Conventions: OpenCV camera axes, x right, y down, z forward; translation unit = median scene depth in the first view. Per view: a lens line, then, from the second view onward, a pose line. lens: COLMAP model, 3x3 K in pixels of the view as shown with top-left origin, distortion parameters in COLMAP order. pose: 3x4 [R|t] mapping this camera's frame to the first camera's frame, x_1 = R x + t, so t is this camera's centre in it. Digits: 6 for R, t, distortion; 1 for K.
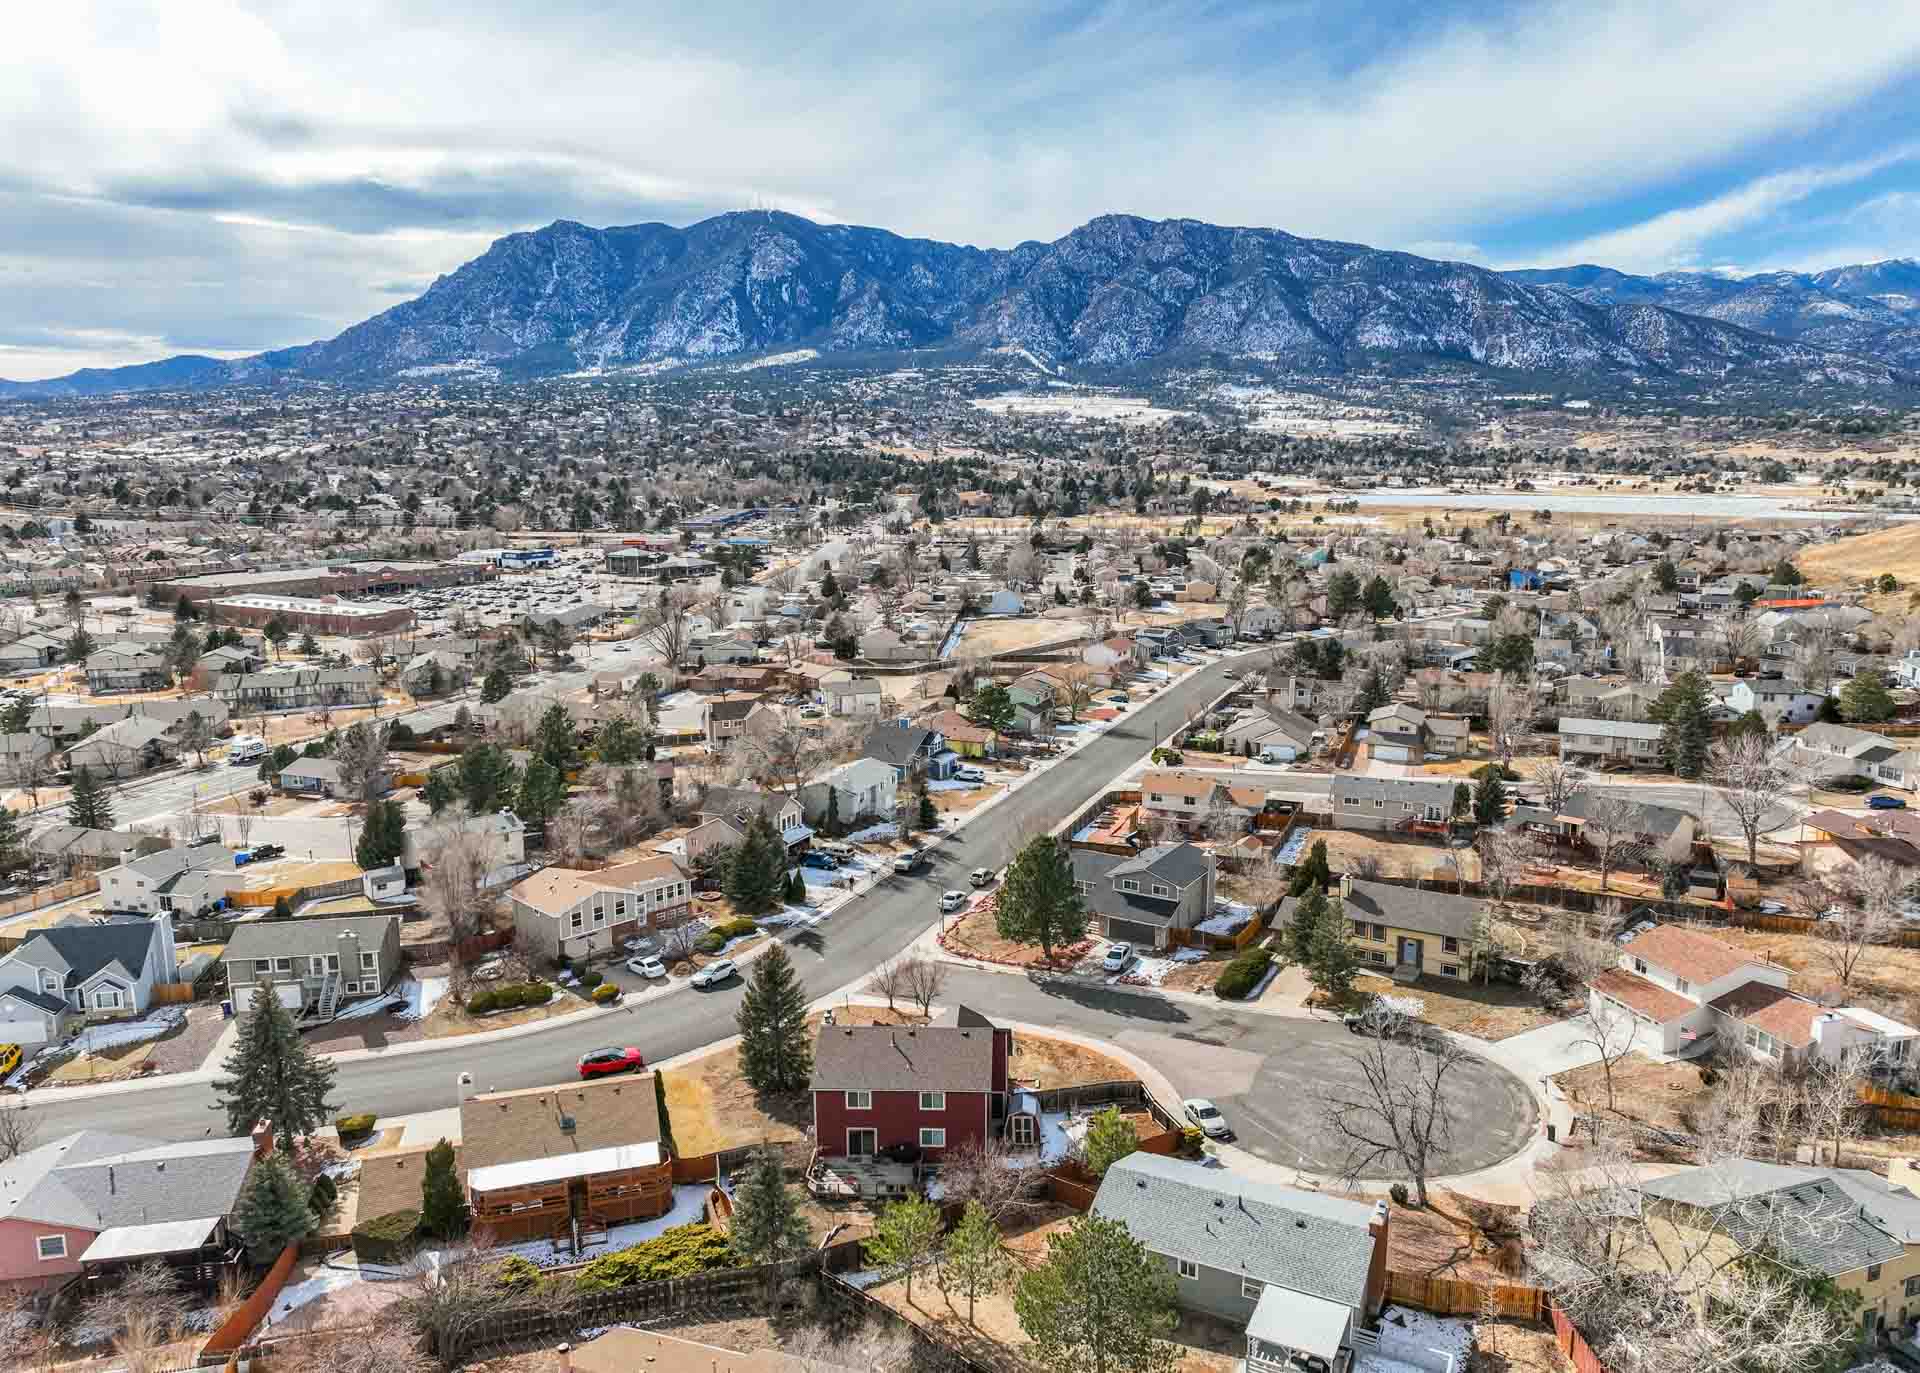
lens RADIAL K [[1353.6, 0, 960.0], [0, 1353.6, 686.5], [0, 0, 1]] dist [0.009117, 0.005582]
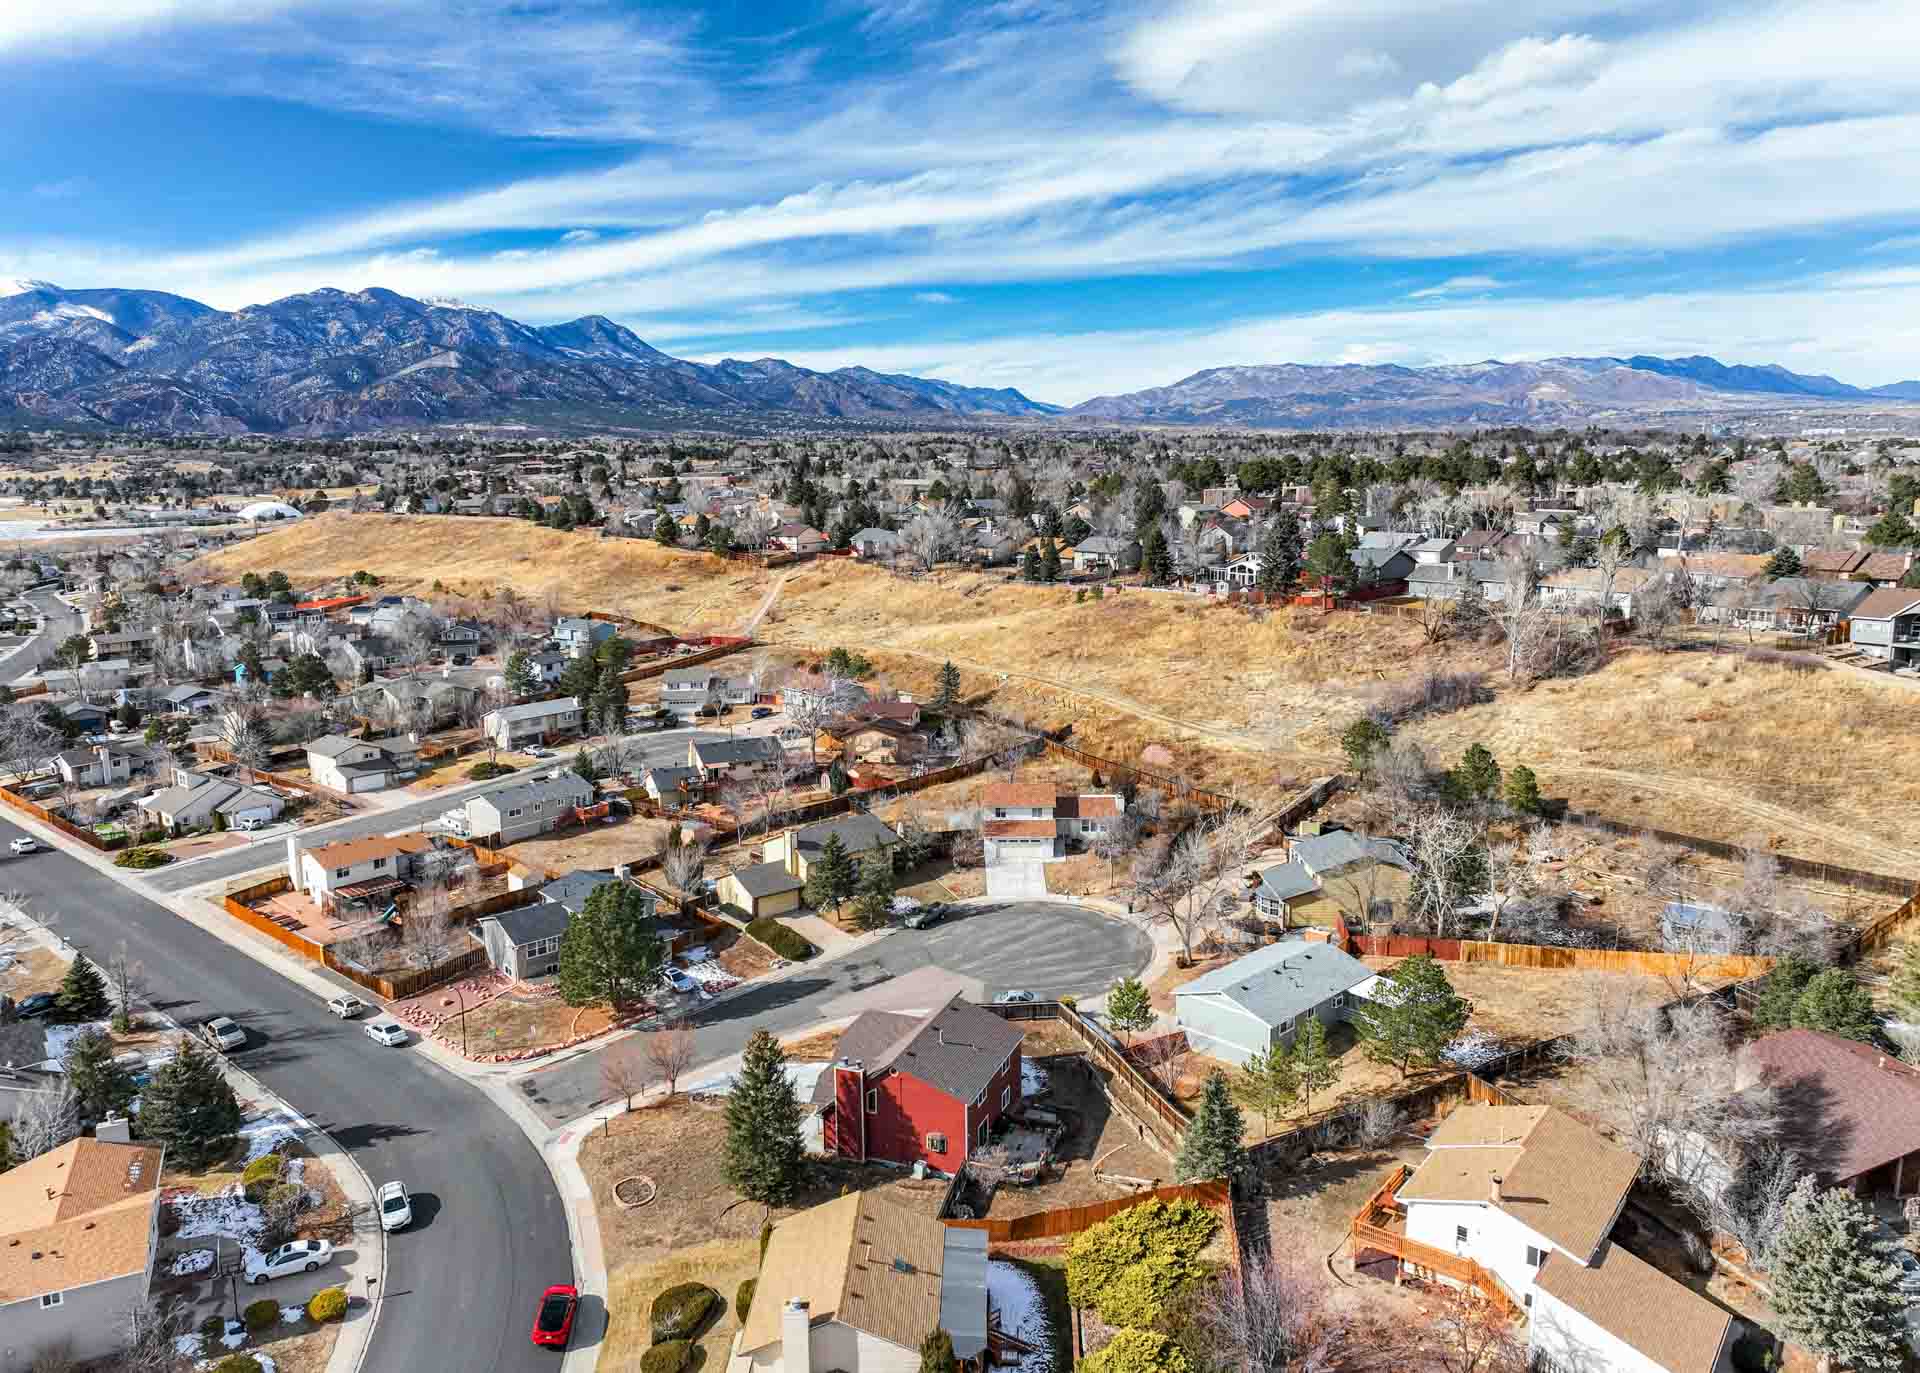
lens RADIAL K [[1353.6, 0, 960.0], [0, 1353.6, 686.5], [0, 0, 1]] dist [0.009117, 0.005582]
pose [[0.360600, -0.178258, 0.915528, -0.713785], [0.191379, 0.974824, 0.114425, -0.084104], [-0.912876, 0.133951, 0.385636, 0.434510]]
